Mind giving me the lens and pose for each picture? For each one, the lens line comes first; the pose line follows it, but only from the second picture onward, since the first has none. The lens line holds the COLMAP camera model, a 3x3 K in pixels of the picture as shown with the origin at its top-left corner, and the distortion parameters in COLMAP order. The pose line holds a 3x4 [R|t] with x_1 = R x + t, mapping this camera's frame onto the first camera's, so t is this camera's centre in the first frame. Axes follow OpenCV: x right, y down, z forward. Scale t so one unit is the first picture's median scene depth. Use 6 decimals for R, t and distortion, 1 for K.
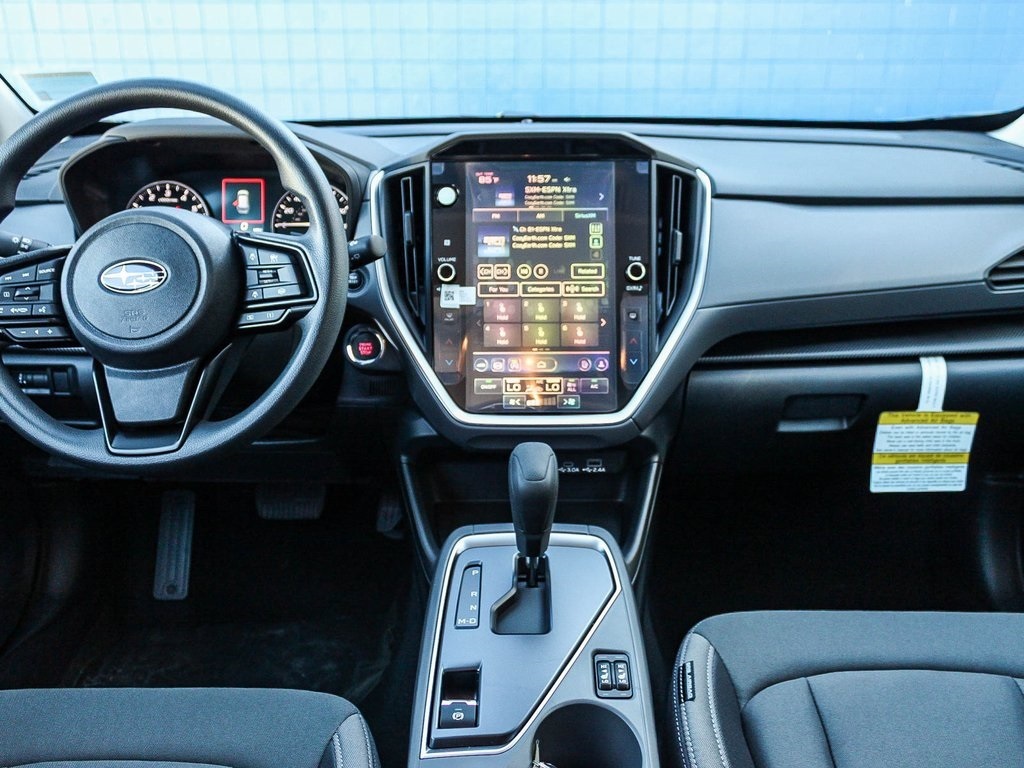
lens RADIAL K [[937.0, 0, 512.0], [0, 937.0, 384.0], [0, 0, 1]] dist [0.007405, 0.010167]
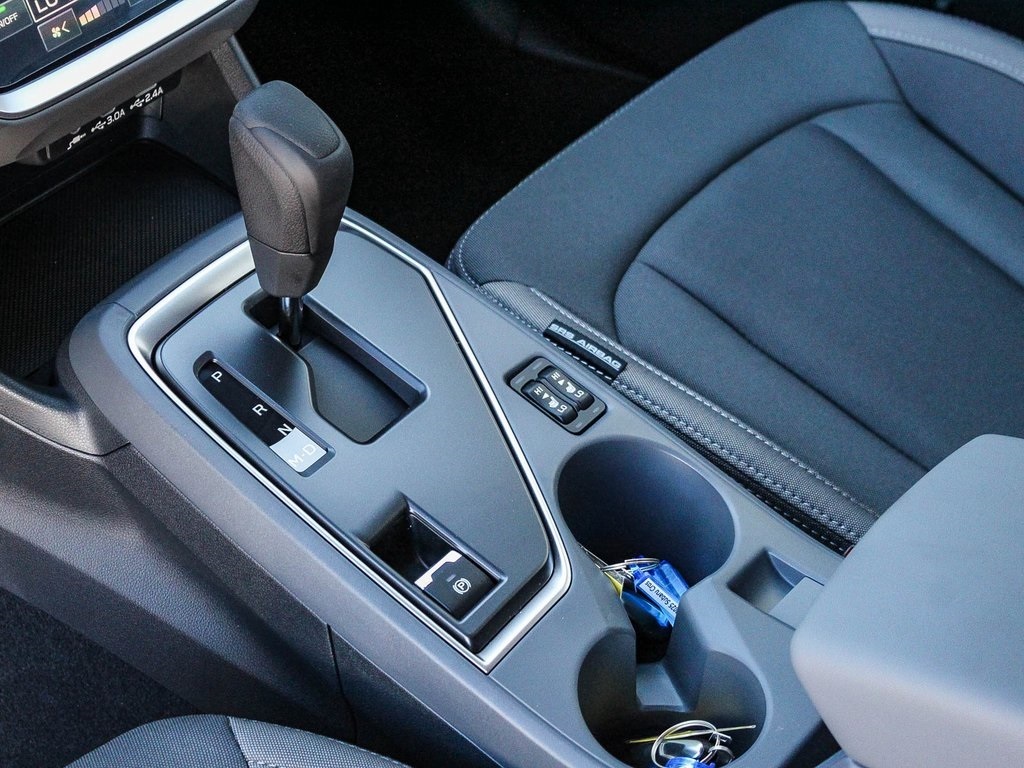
lens RADIAL K [[2166.2, 0, 512.0], [0, 2166.2, 384.0], [0, 0, 1]] dist [-0.019359, -0.337960]
pose [[0.596884, -0.491438, 0.634206, -0.676498], [0.243098, 0.864075, 0.440768, -0.265498], [-0.764613, -0.108913, 0.635221, 0.140762]]
